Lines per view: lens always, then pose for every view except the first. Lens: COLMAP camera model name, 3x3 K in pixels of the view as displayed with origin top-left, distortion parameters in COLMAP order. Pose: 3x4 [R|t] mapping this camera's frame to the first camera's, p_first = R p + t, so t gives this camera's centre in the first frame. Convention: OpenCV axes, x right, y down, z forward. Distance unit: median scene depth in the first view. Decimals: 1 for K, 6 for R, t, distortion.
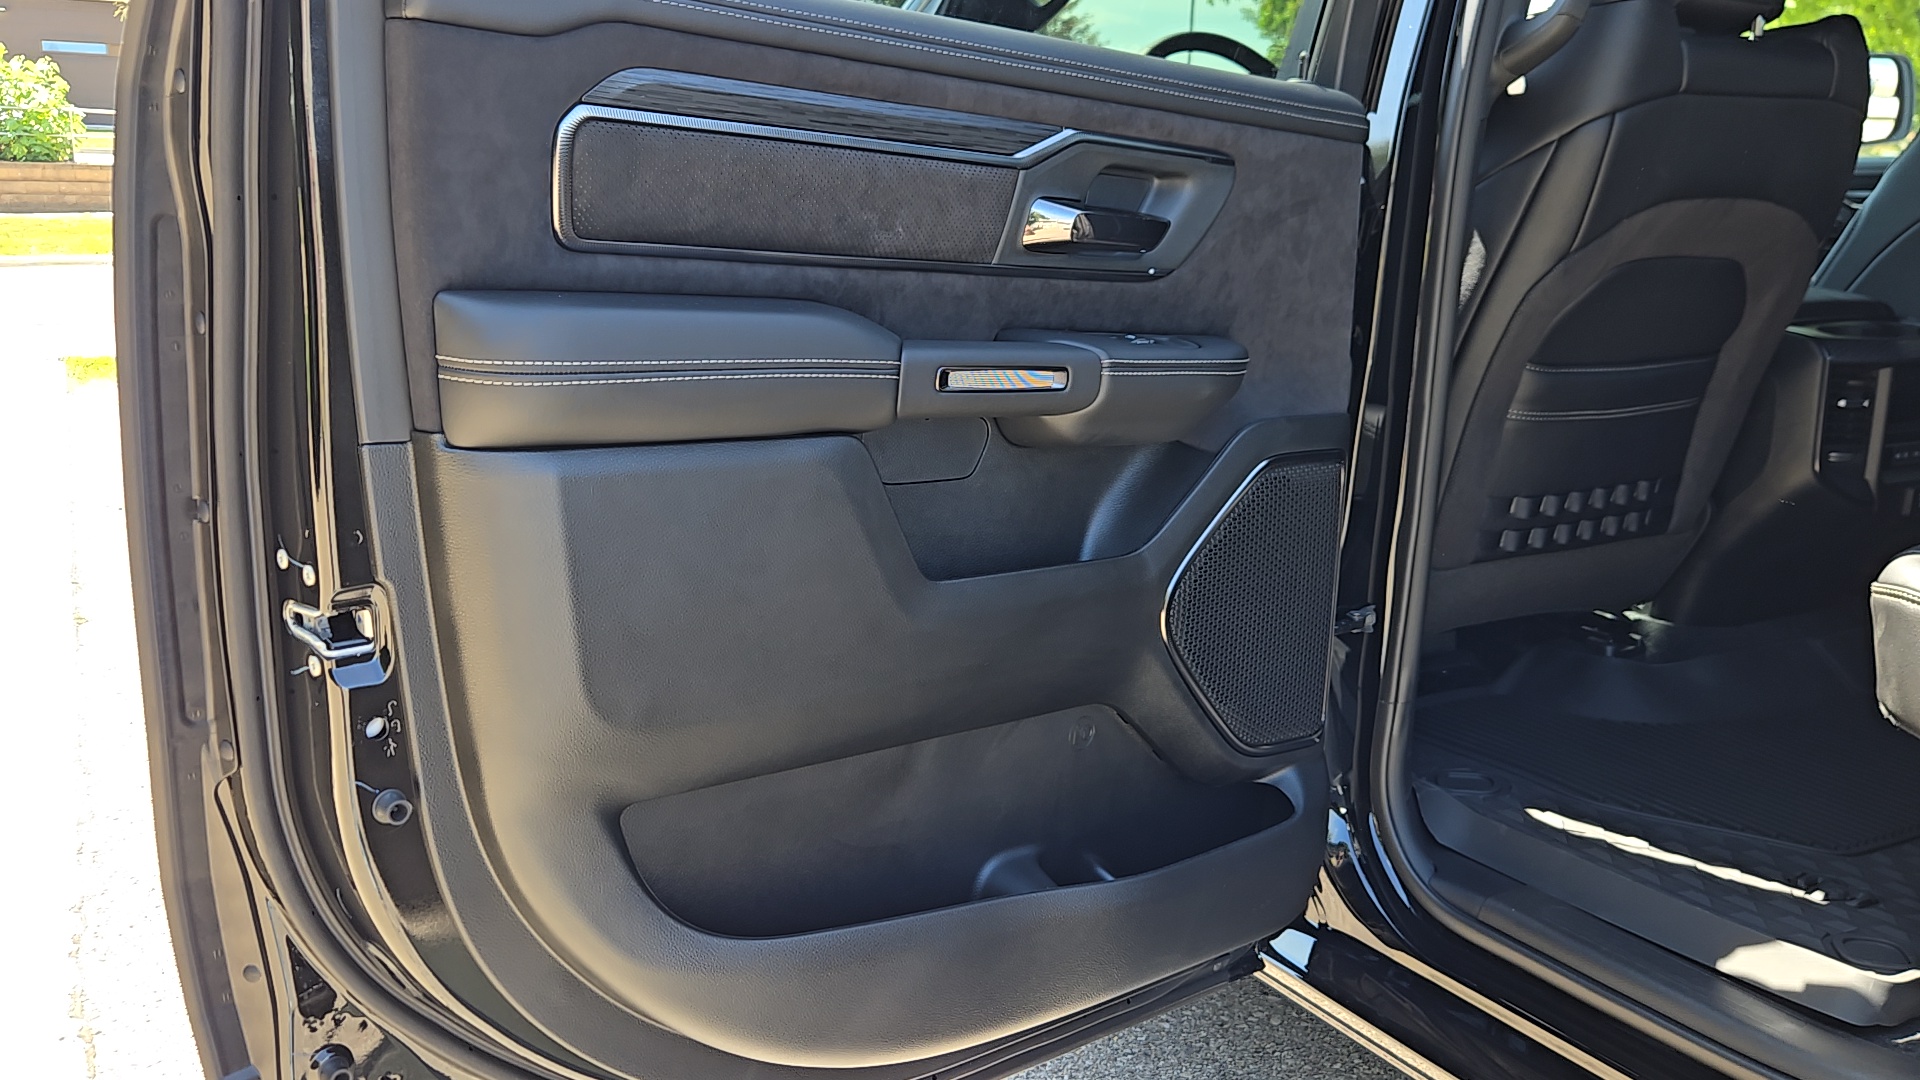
lens RADIAL K [[1607.4, 0, 951.6], [0, 1607.4, 531.4], [0, 0, 1]] dist [0.004238, -0.004340]
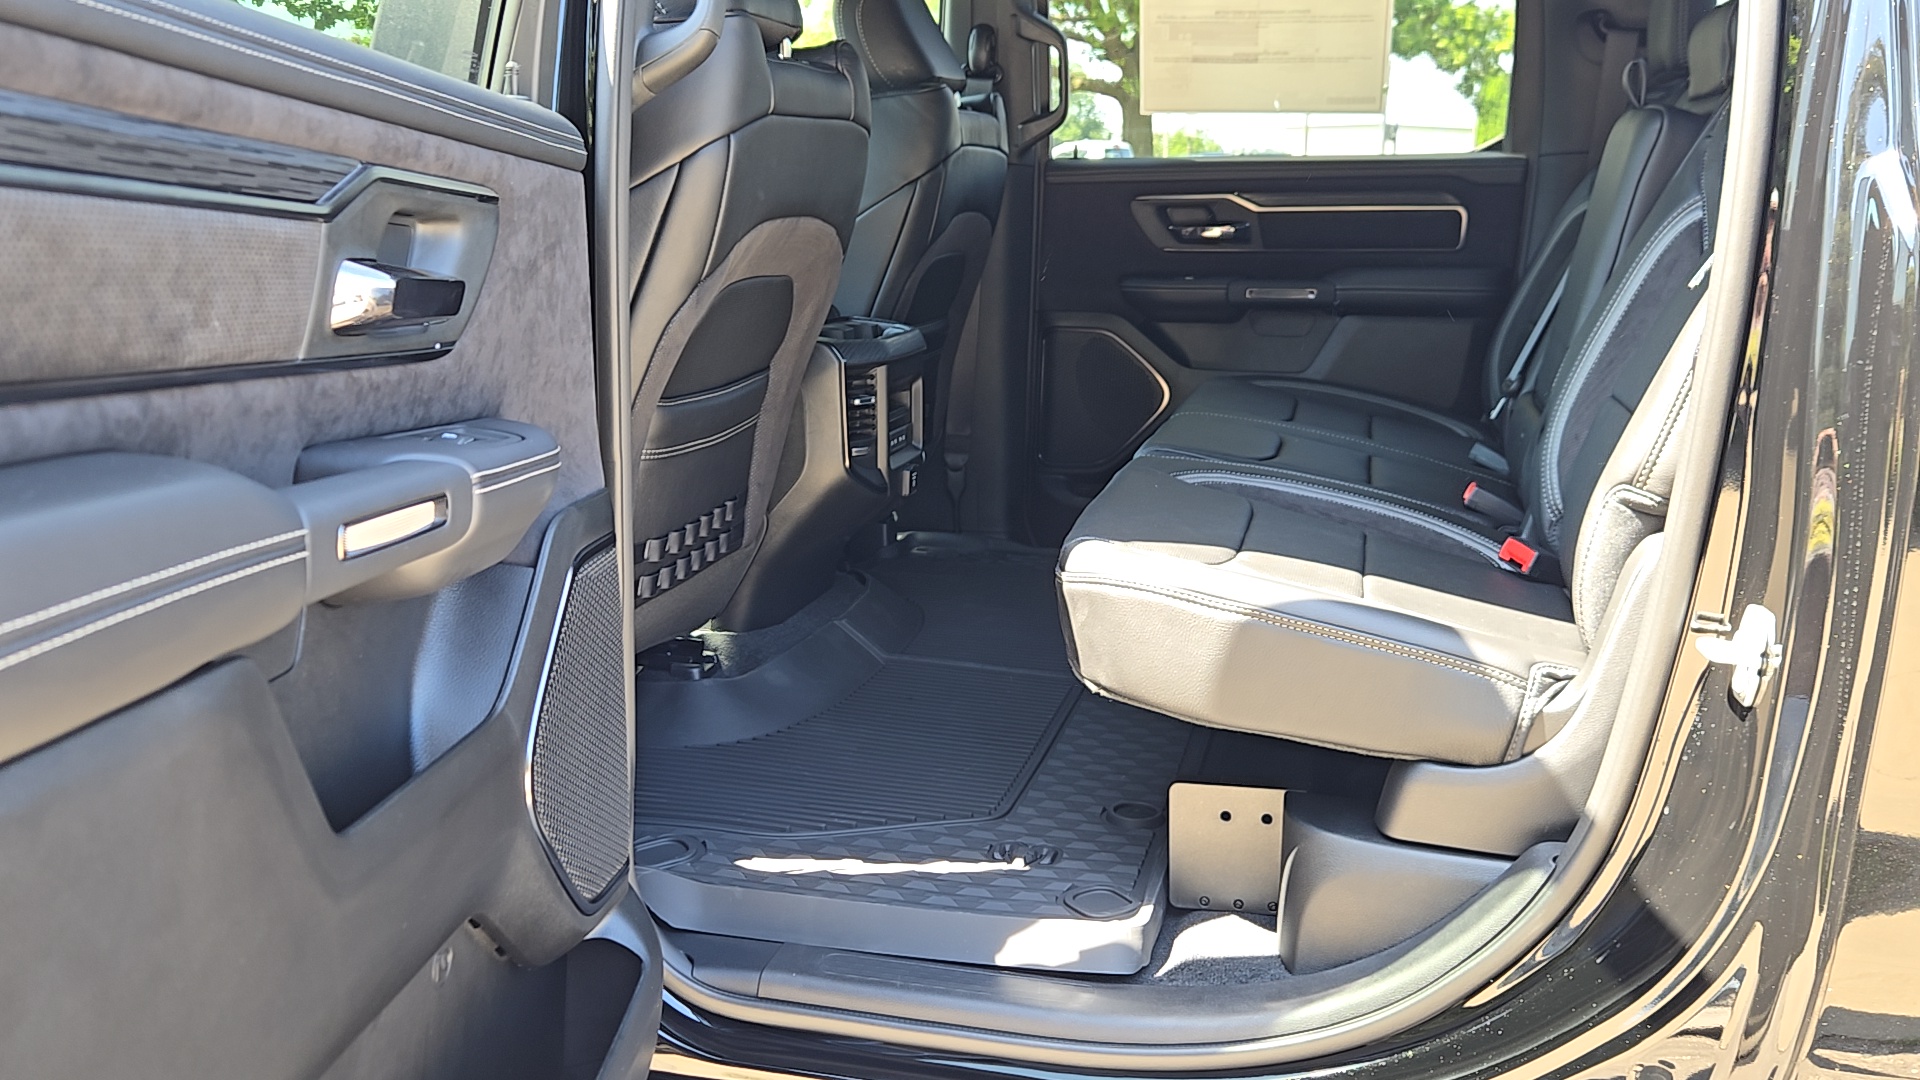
lens RADIAL K [[1607.4, 0, 951.6], [0, 1607.4, 531.4], [0, 0, 1]] dist [0.004238, -0.004340]
pose [[0.711617, -0.162874, 0.683427, -0.220425], [0.162875, 0.984501, 0.065033, -0.079415], [-0.683427, 0.065035, 0.727116, 0.266660]]
